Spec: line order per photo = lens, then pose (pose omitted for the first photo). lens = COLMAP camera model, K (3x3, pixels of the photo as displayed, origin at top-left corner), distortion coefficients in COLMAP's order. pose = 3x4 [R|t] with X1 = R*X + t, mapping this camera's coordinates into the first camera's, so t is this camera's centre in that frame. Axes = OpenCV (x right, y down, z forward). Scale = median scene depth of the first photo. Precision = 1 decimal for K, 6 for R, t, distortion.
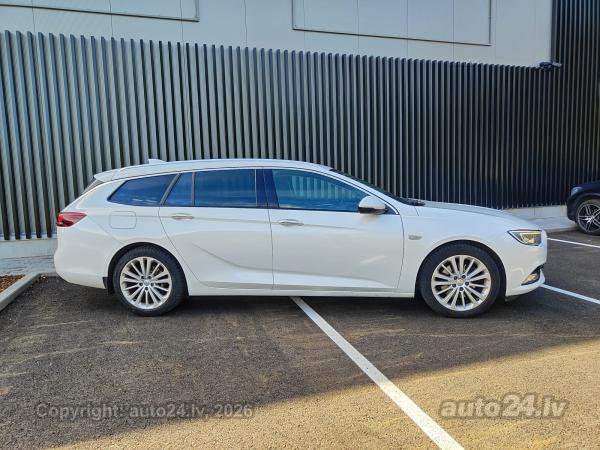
lens RADIAL K [[431.2, 0, 298.1], [0, 431.2, 228.2], [0, 0, 1]] dist [0.003769, -0.000413]
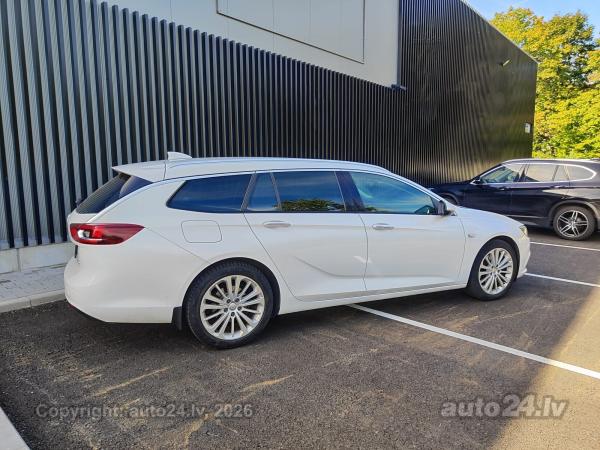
lens RADIAL K [[431.2, 0, 301.7], [0, 431.2, 224.1], [0, 0, 1]] dist [0.003769, -0.000413]
pose [[0.847583, -0.034922, 0.529512, -0.683827], [0.032004, 0.999380, 0.014681, -0.038779], [-0.529696, 0.004503, 0.848176, 0.244993]]
